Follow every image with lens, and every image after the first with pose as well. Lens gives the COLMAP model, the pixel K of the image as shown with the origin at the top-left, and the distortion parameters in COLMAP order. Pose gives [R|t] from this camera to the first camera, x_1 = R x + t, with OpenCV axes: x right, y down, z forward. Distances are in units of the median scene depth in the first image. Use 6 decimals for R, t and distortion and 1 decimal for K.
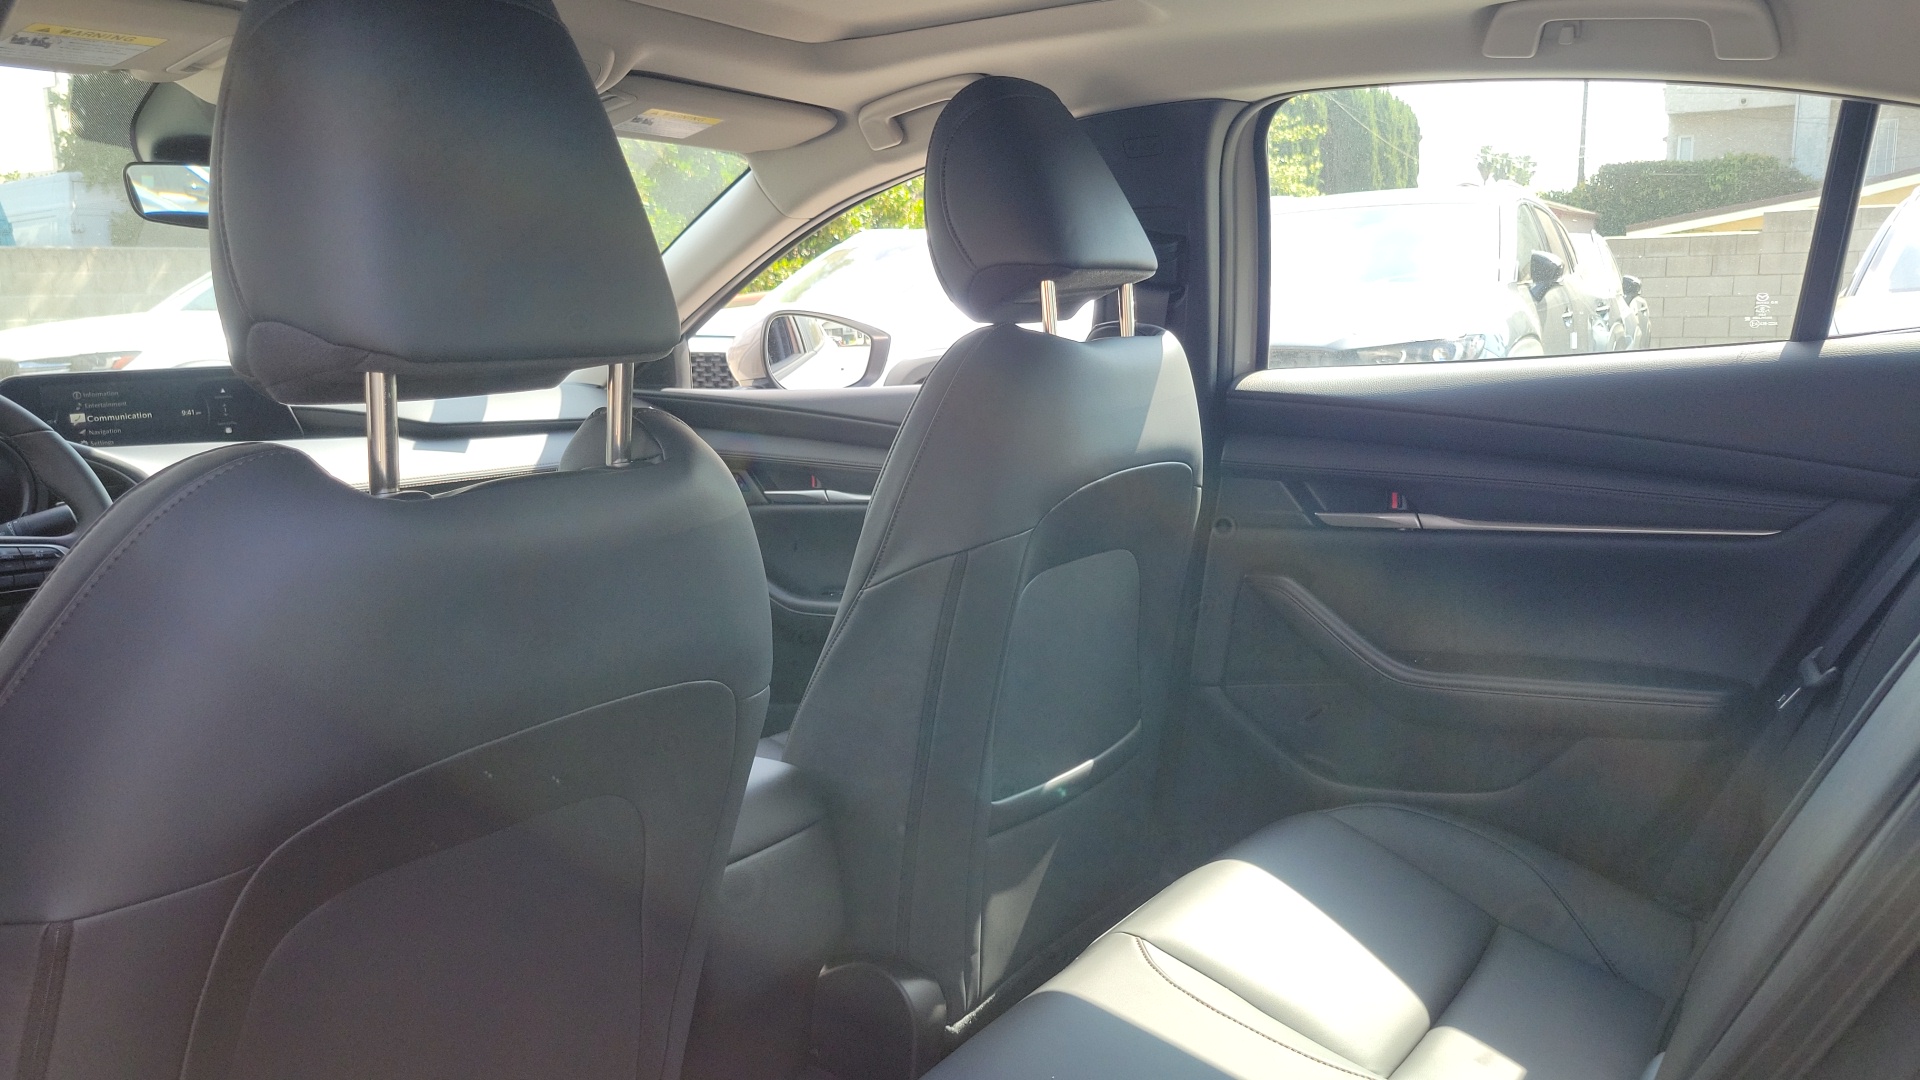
lens RADIAL K [[1468.5, 0, 960.0], [0, 1468.5, 540.0], [0, 0, 1]] dist [0.038742, -0.019058]
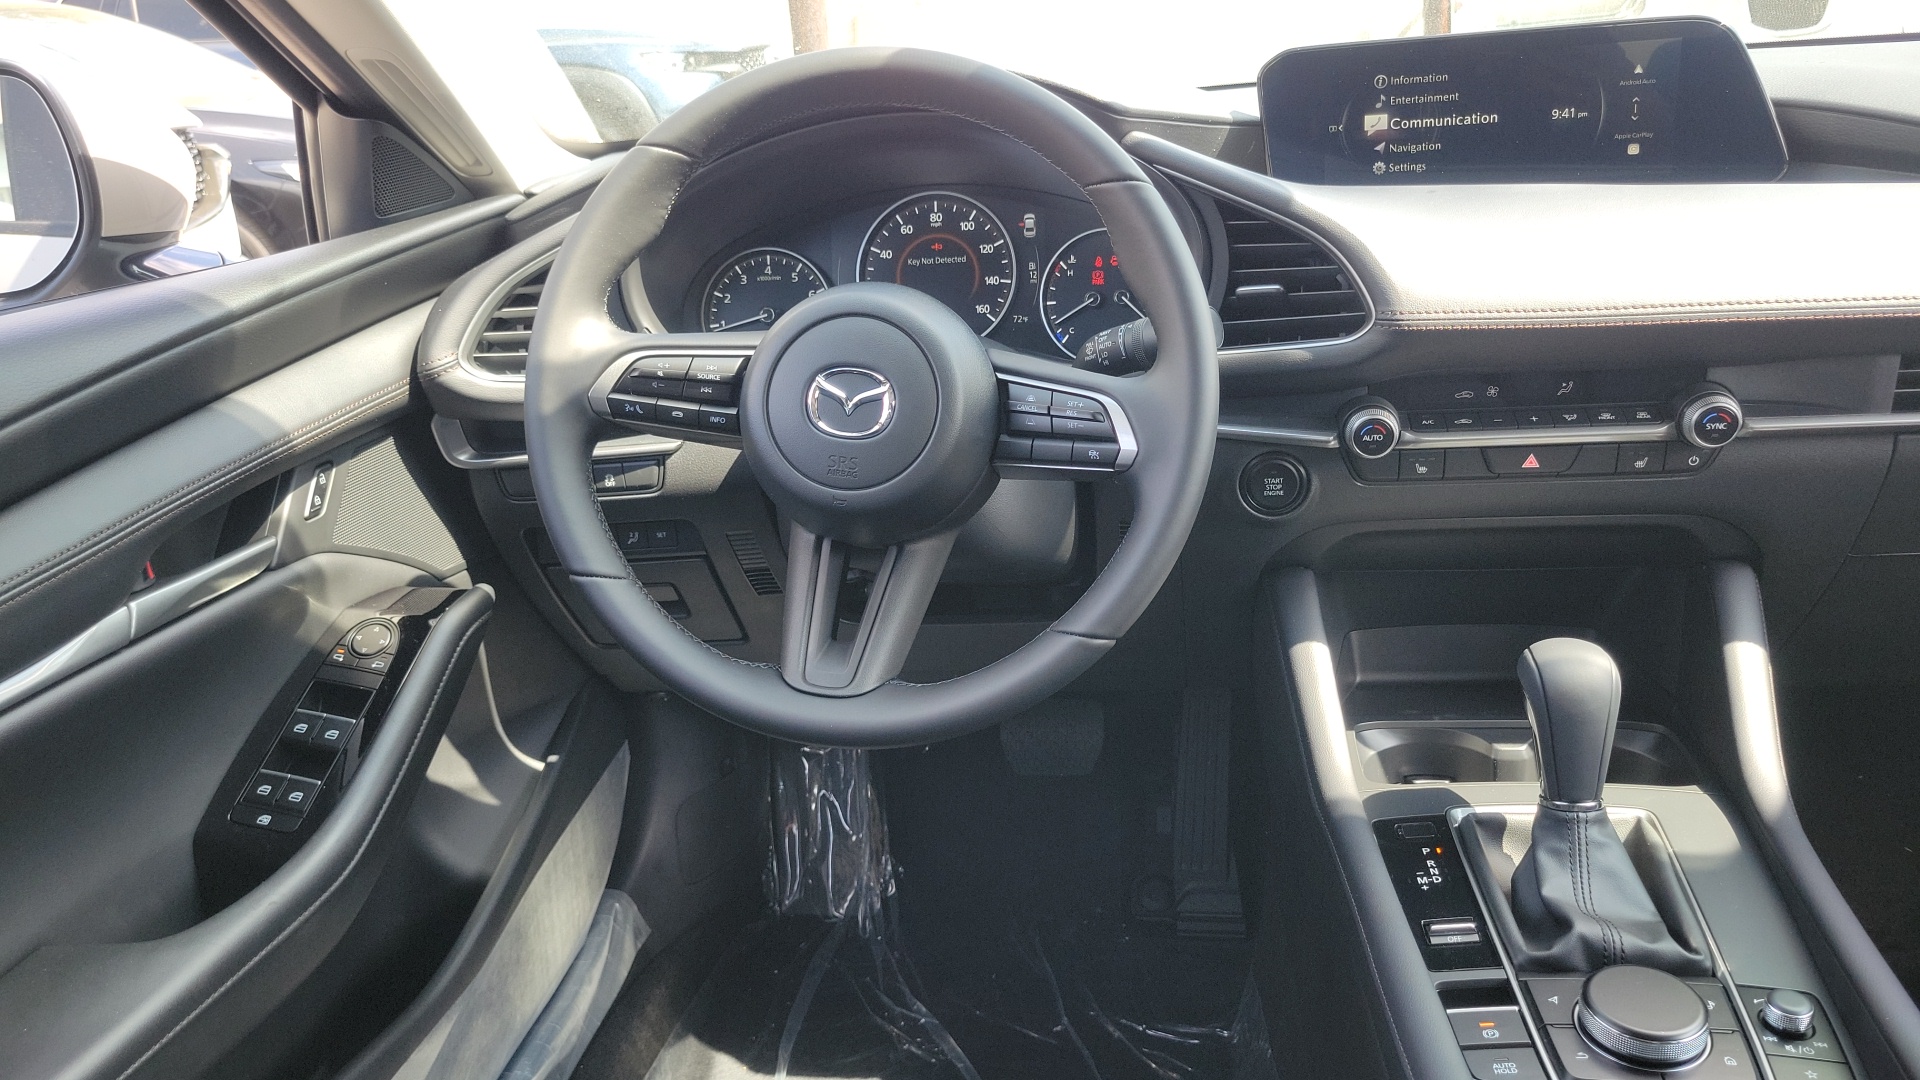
lens RADIAL K [[1468.5, 0, 960.0], [0, 1468.5, 540.0], [0, 0, 1]] dist [0.038742, -0.019058]
pose [[0.461788, 0.294189, -0.836782, -0.119145], [-0.072553, 0.952762, 0.294924, -0.074721], [0.884018, -0.075481, 0.461319, 0.505819]]
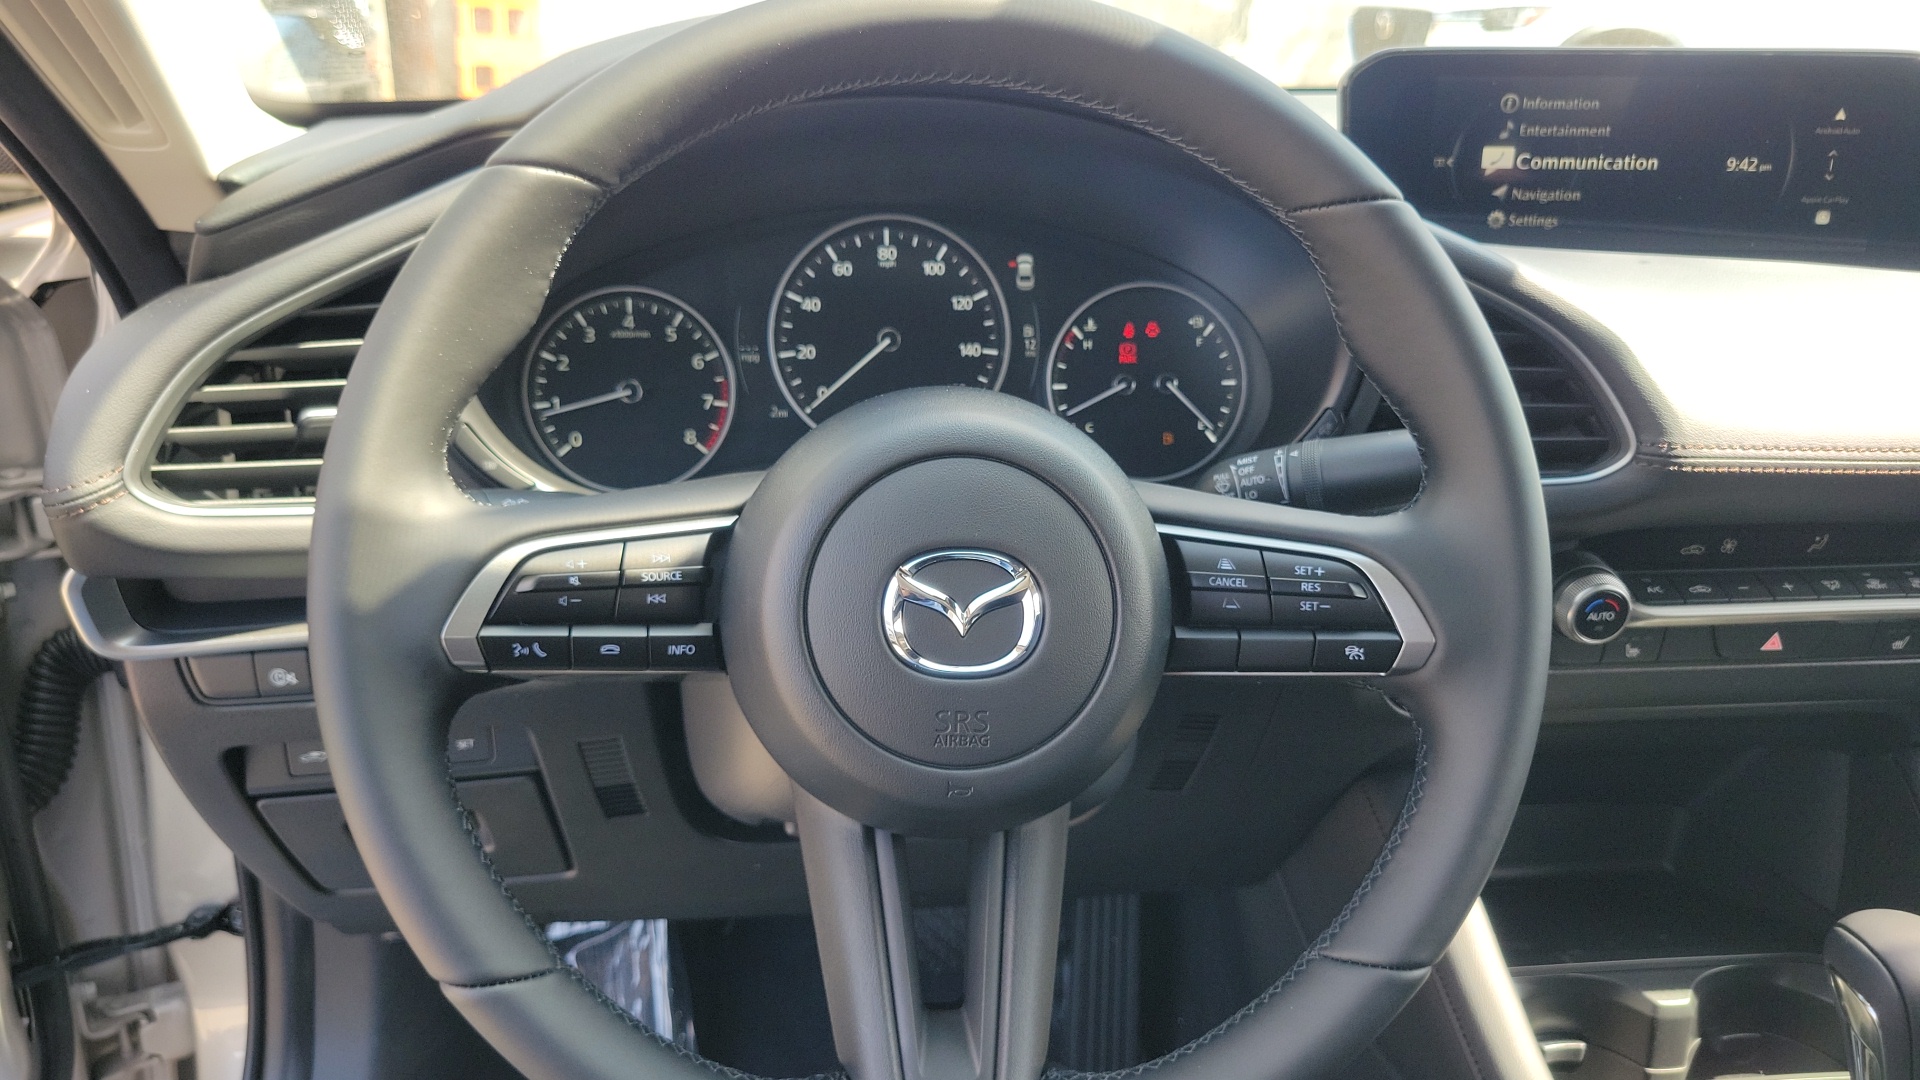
lens RADIAL K [[1506.0, 0, 960.0], [0, 1506.0, 540.0], [0, 0, 1]] dist [0.019011, -0.008840]
pose [[0.666013, 0.293369, -0.685829, -0.321703], [-0.145885, 0.952888, 0.265936, -0.061772], [0.731536, -0.077065, 0.677434, 0.511728]]
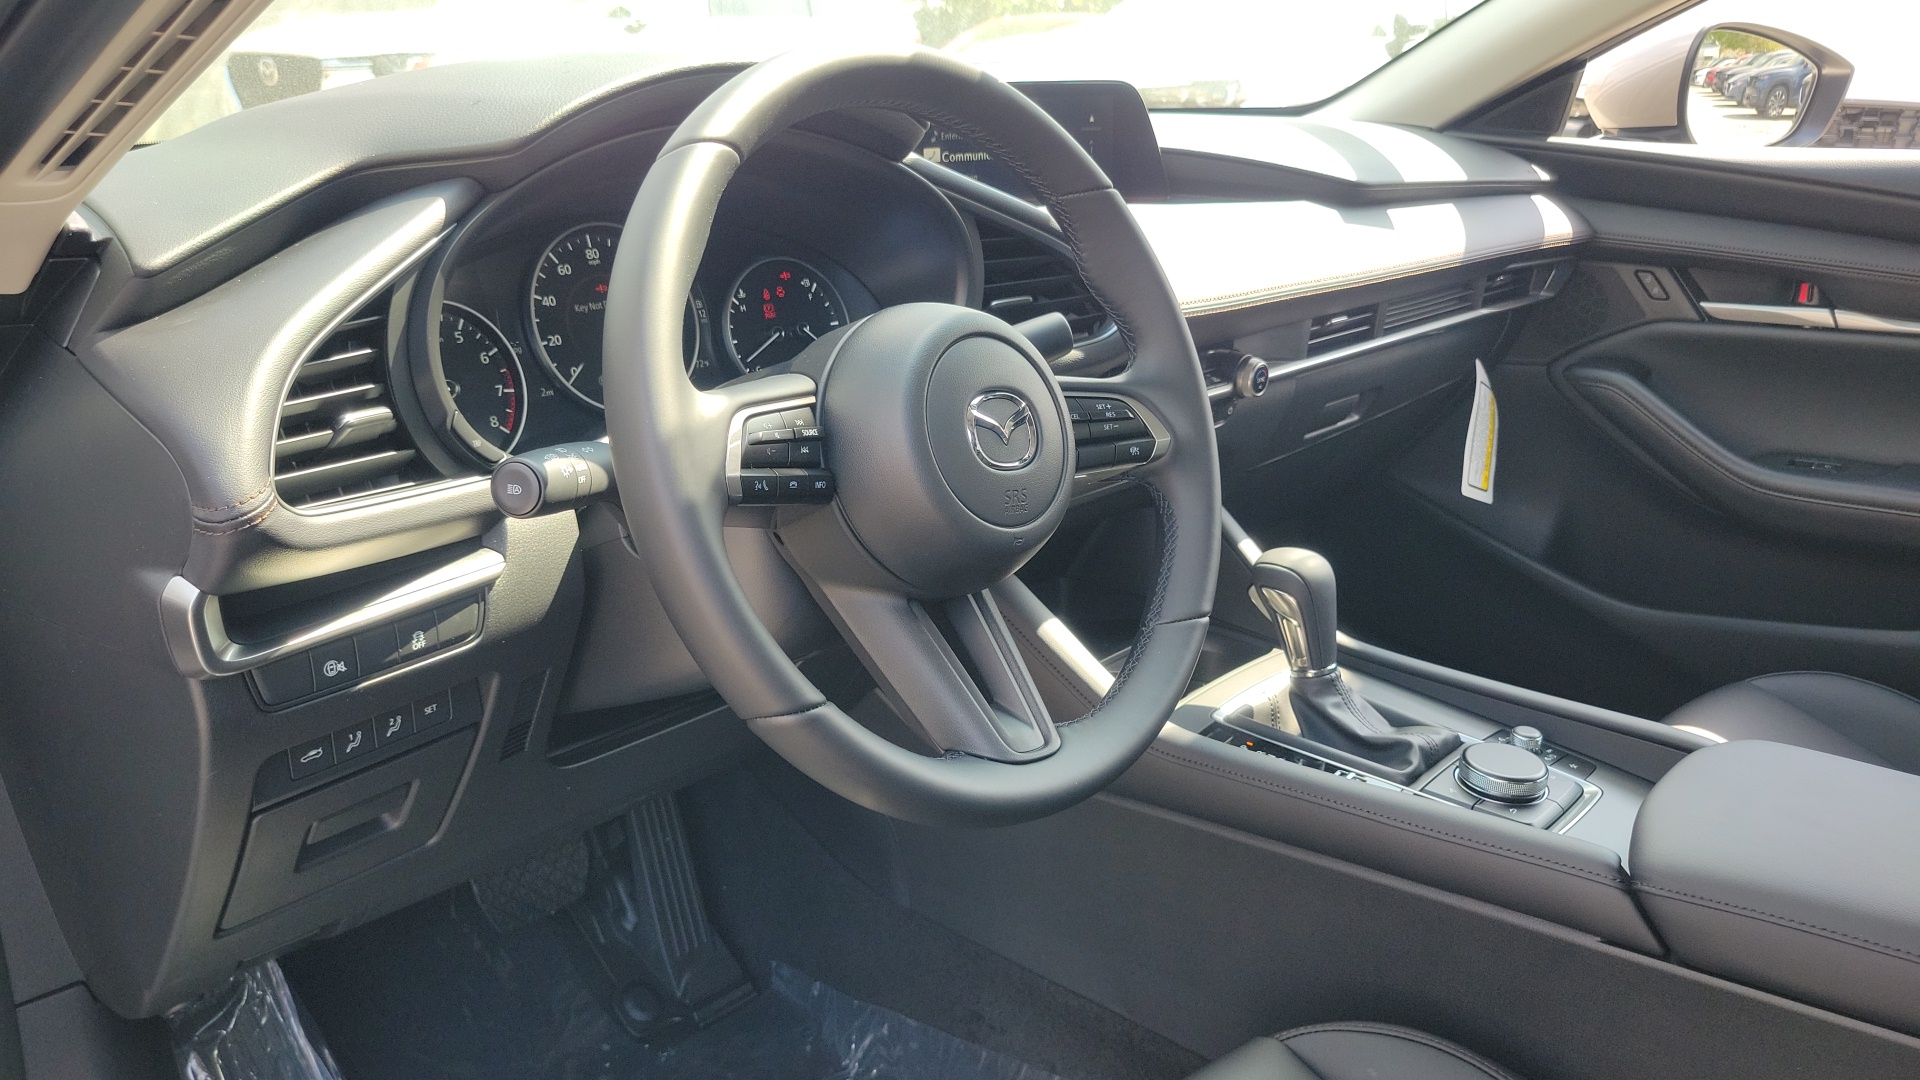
lens RADIAL K [[1463.4, 0, 960.0], [0, 1463.4, 540.0], [0, 0, 1]] dist [0.027036, 0.006802]
pose [[0.992778, 0.074526, -0.094012, -0.449157], [-0.057389, 0.983185, 0.173361, -0.025926], [0.105351, -0.166714, 0.980361, 0.313744]]
